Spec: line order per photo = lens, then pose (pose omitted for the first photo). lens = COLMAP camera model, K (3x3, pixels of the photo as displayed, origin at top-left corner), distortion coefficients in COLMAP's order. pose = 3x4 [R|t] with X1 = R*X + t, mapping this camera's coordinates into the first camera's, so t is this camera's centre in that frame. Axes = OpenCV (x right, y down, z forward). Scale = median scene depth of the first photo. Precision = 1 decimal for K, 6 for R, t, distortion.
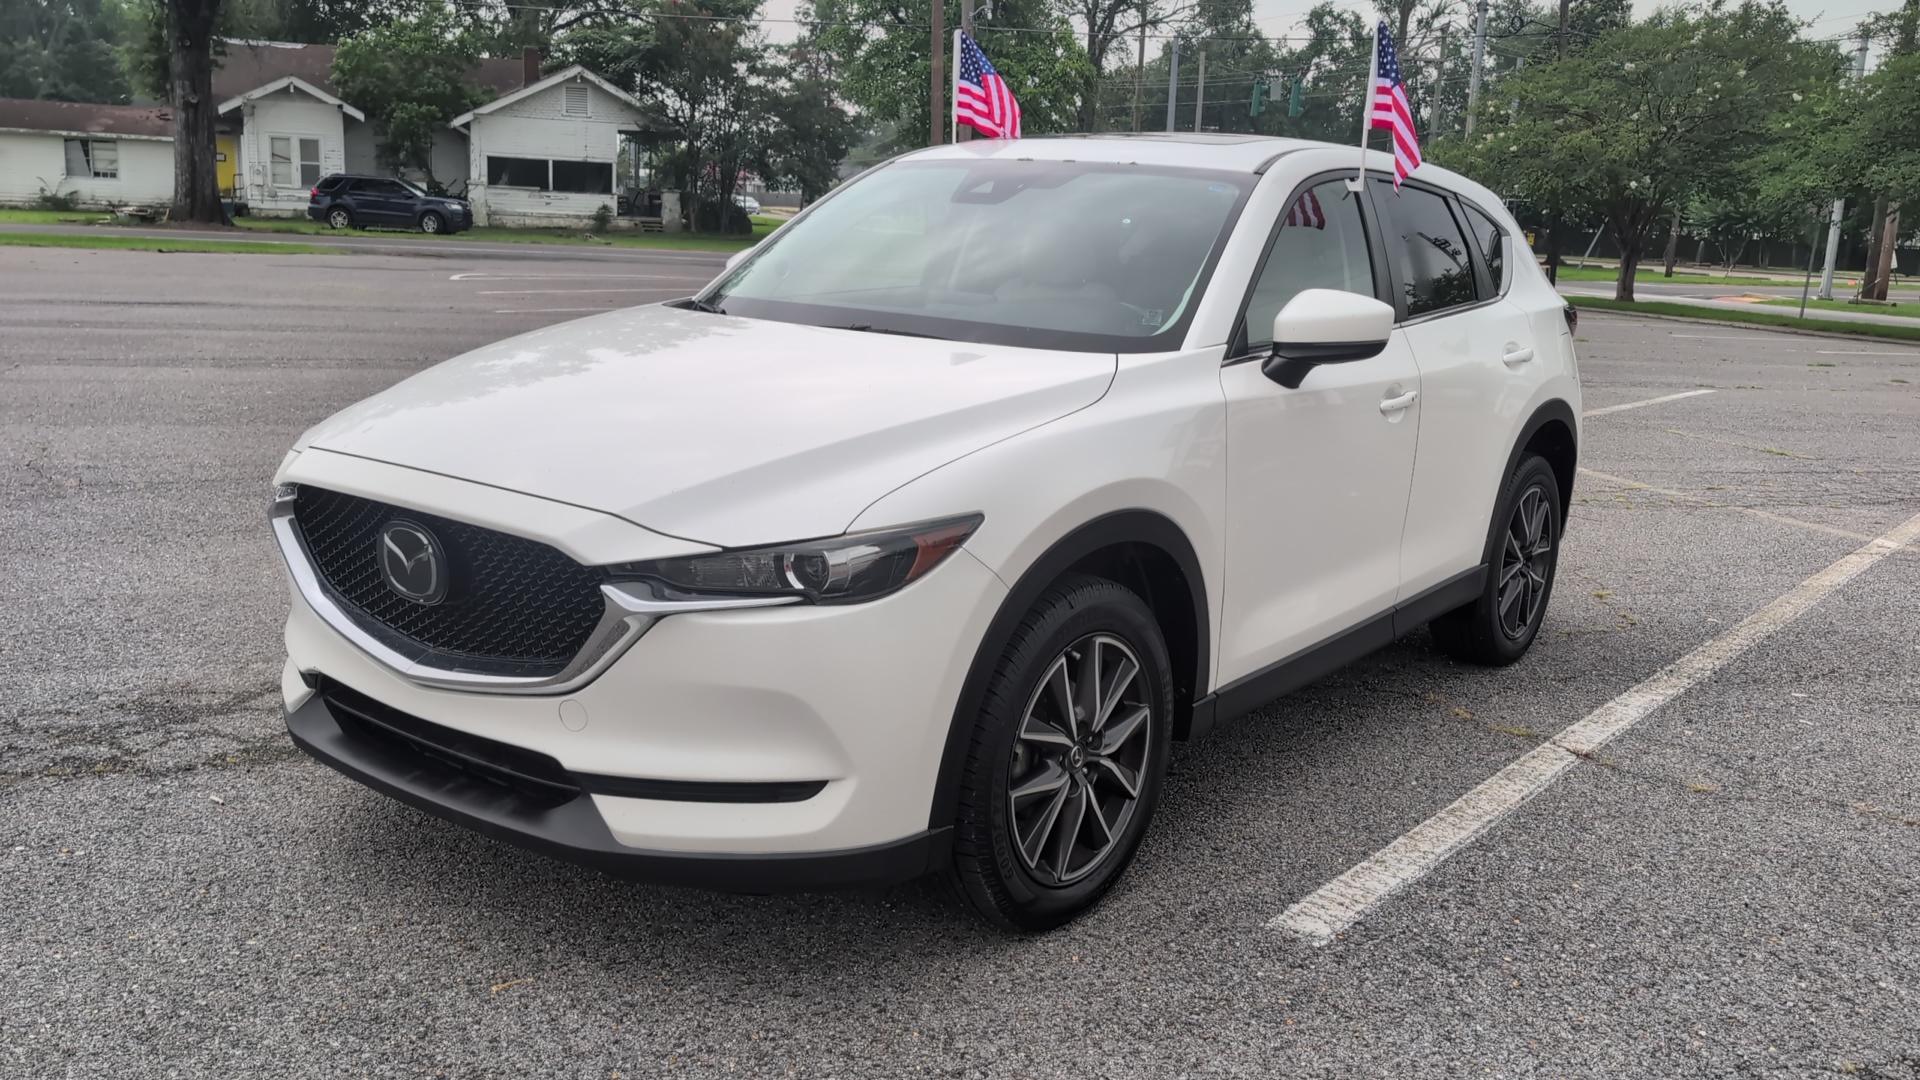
lens RADIAL K [[1716.2, 0, 961.4], [0, 1716.2, 594.0], [0, 0, 1]] dist [0.024028, 0.010051]
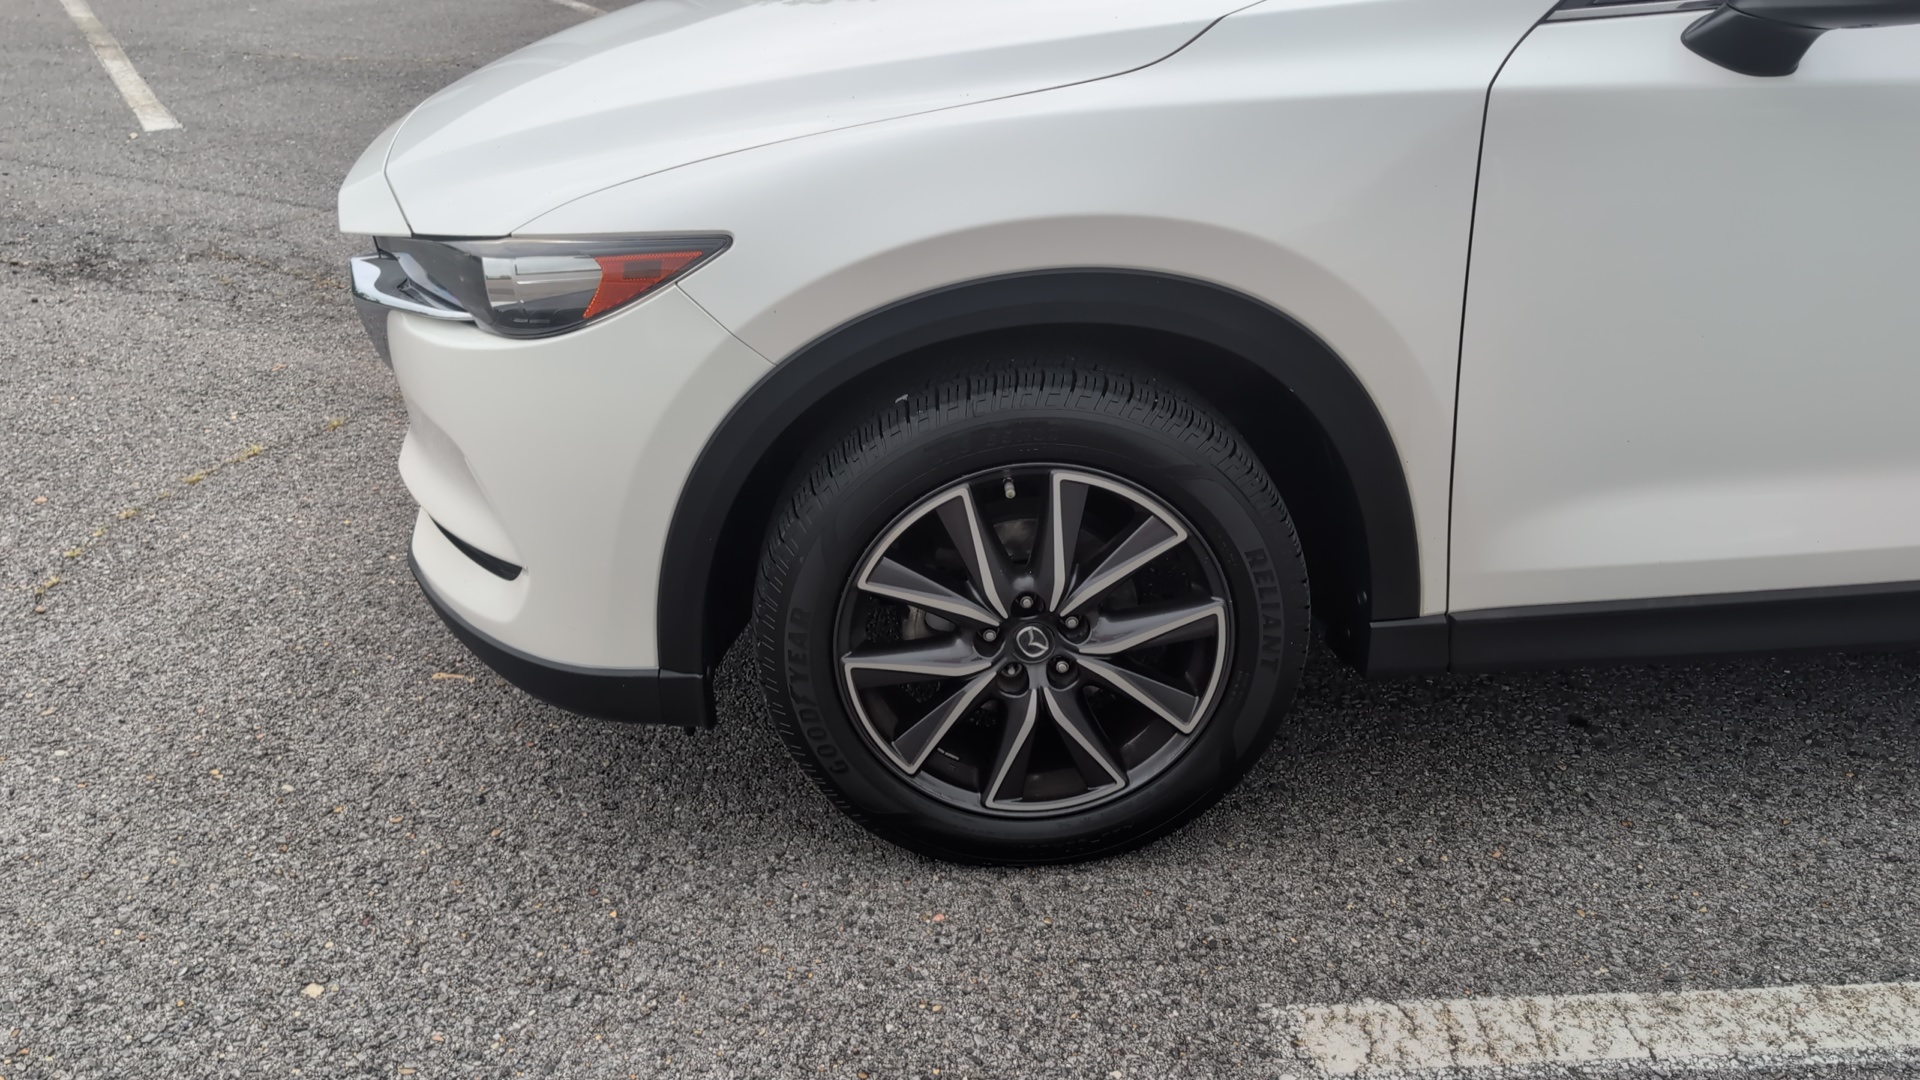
lens RADIAL K [[1642.7, 0, 1002.9], [0, 1642.7, 595.0], [0, 0, 1]] dist [0.064174, -0.001464]
pose [[0.643871, 0.291811, -0.707303, 0.069617], [-0.135773, 0.953321, 0.269714, -0.012489], [0.752992, -0.077628, 0.653435, 0.081983]]
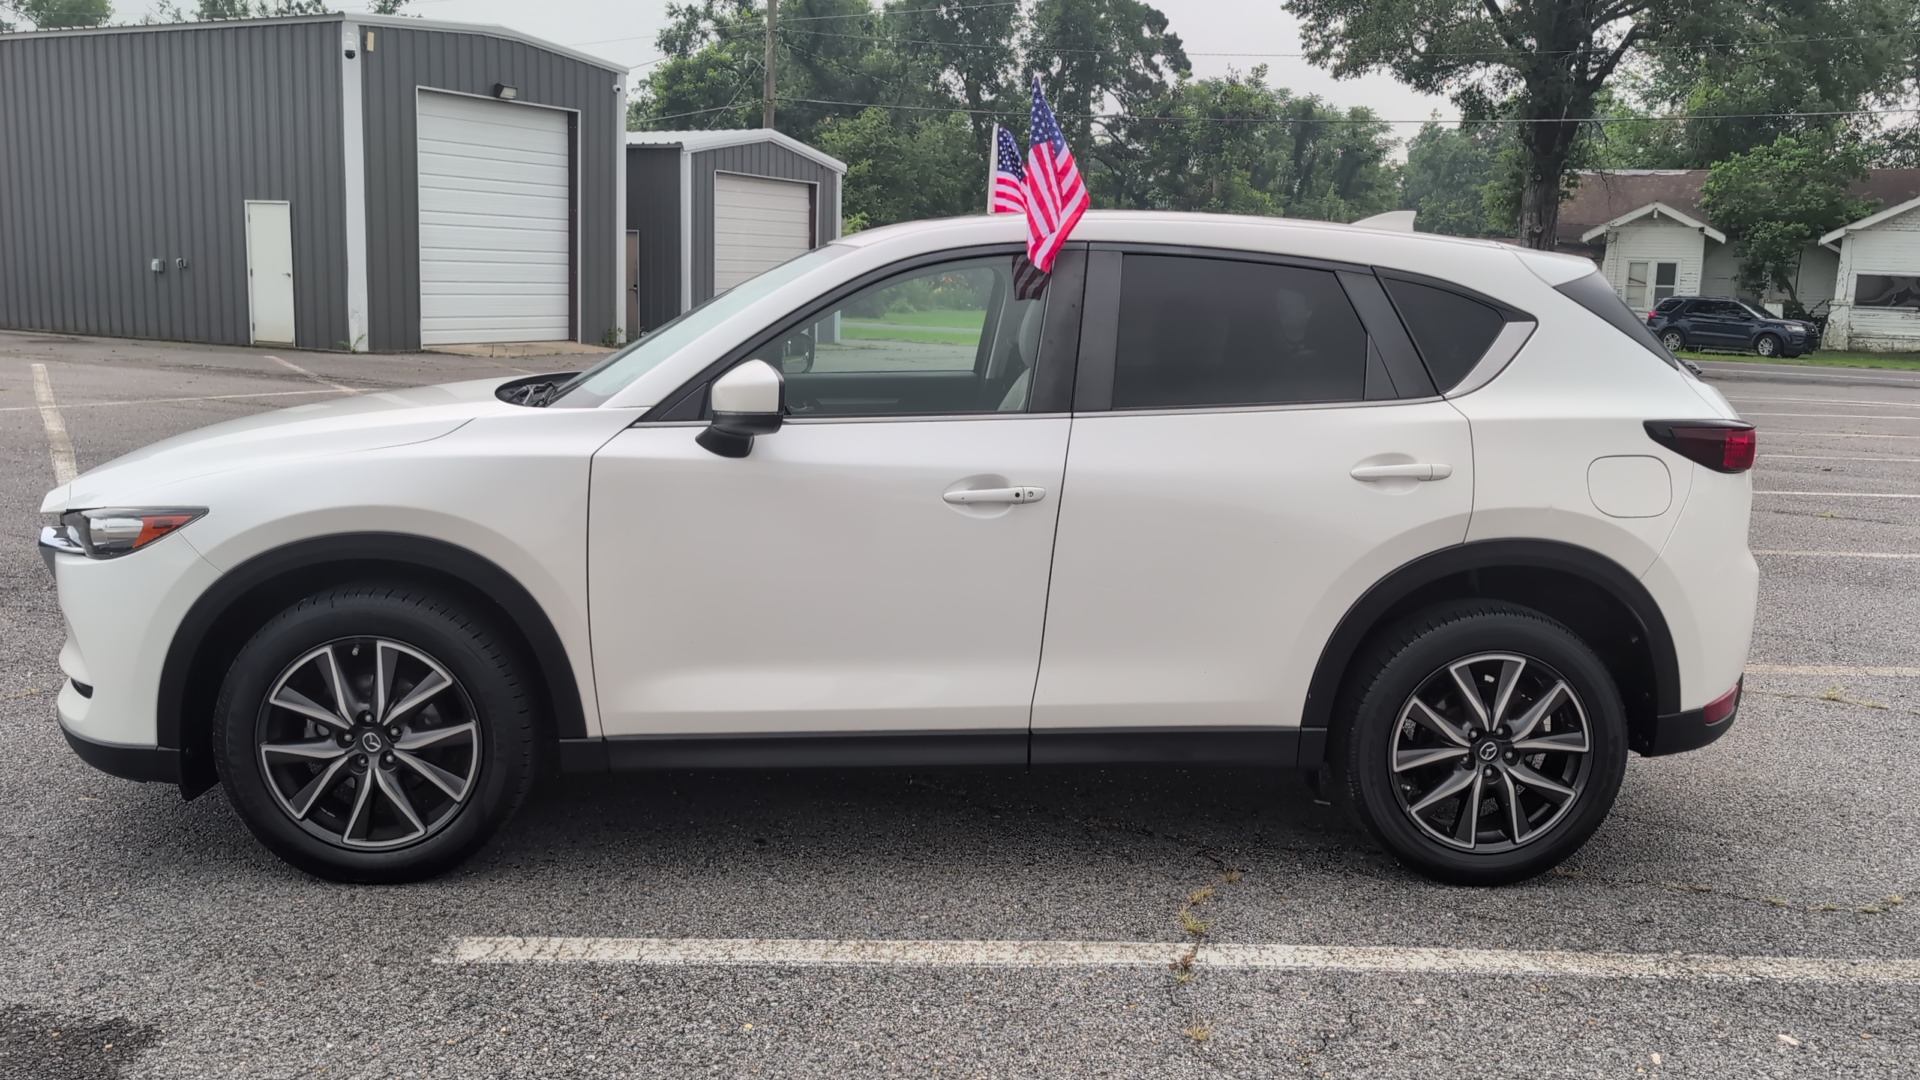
lens RADIAL K [[1716.2, 0, 961.4], [0, 1716.2, 594.0], [0, 0, 1]] dist [0.024028, 0.010051]
pose [[0.621238, 0.123110, -0.773891, 0.169156], [-0.179801, 0.983628, 0.012140, -0.012597], [0.762716, 0.131605, 0.633202, 0.077565]]
